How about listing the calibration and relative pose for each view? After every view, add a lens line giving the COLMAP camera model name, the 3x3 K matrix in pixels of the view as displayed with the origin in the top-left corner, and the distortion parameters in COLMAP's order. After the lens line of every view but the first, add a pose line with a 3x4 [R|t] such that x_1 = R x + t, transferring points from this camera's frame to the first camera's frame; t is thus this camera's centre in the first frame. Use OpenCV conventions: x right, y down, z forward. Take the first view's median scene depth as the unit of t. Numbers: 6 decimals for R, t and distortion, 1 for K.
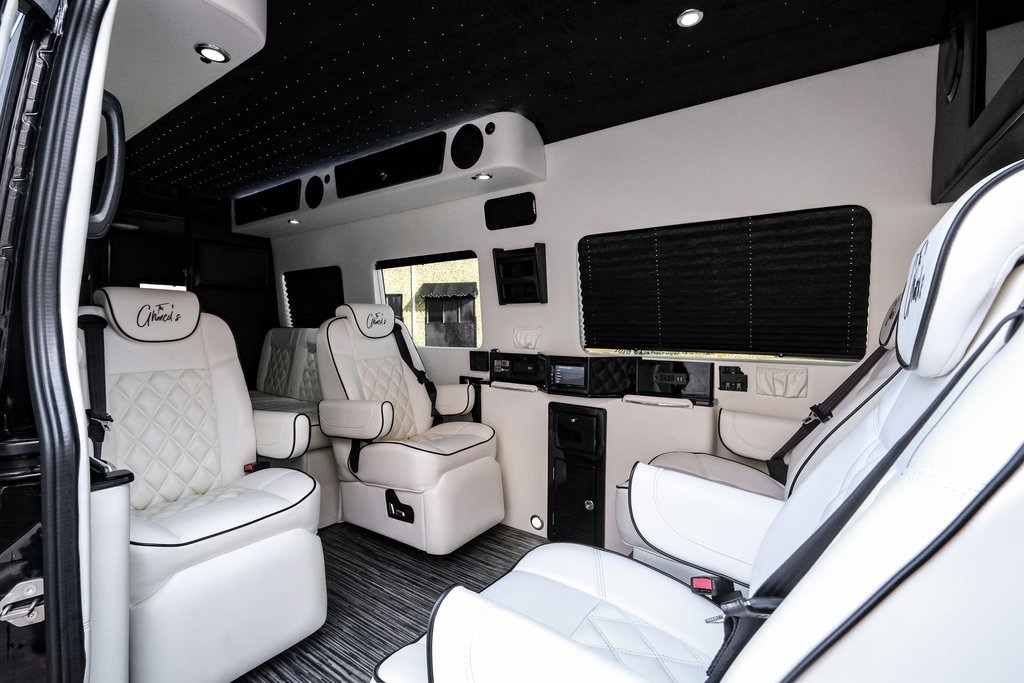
lens RADIAL K [[447.2, 0, 512.0], [0, 447.2, 341.5], [0, 0, 1]] dist [-0.000755, -0.000426]
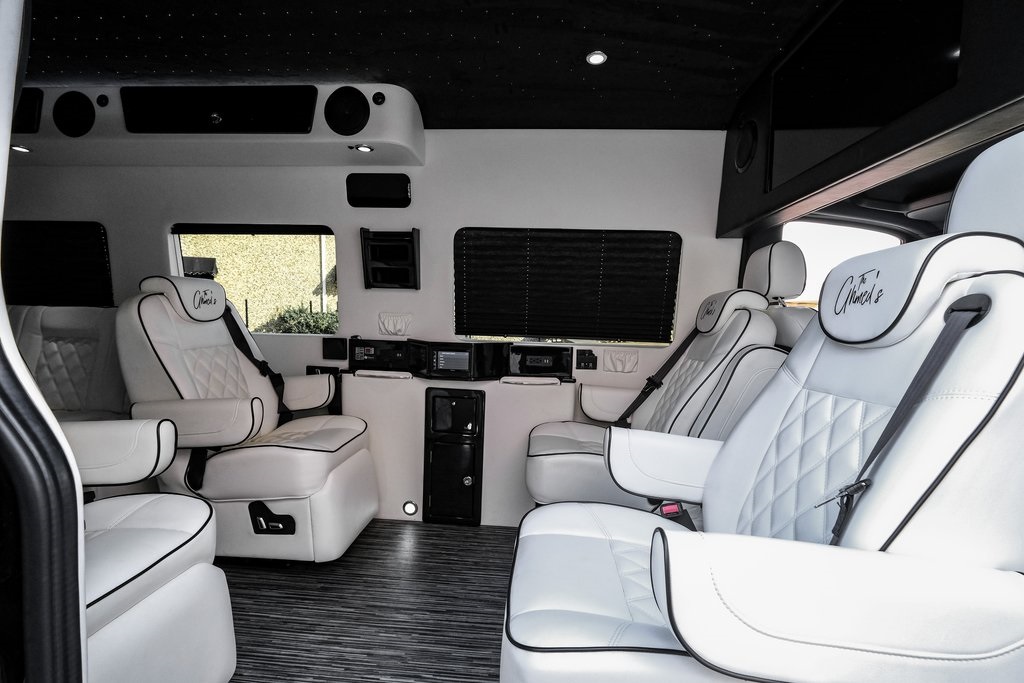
lens RADIAL K [[436.4, 0, 511.3], [0, 436.4, 345.6], [0, 0, 1]] dist [-0.002201, -0.000426]
pose [[0.861791, -0.009046, 0.507183, -0.269285], [-0.008677, 0.999432, 0.032569, 0.006184], [-0.507190, -0.032468, 0.861222, 0.057499]]
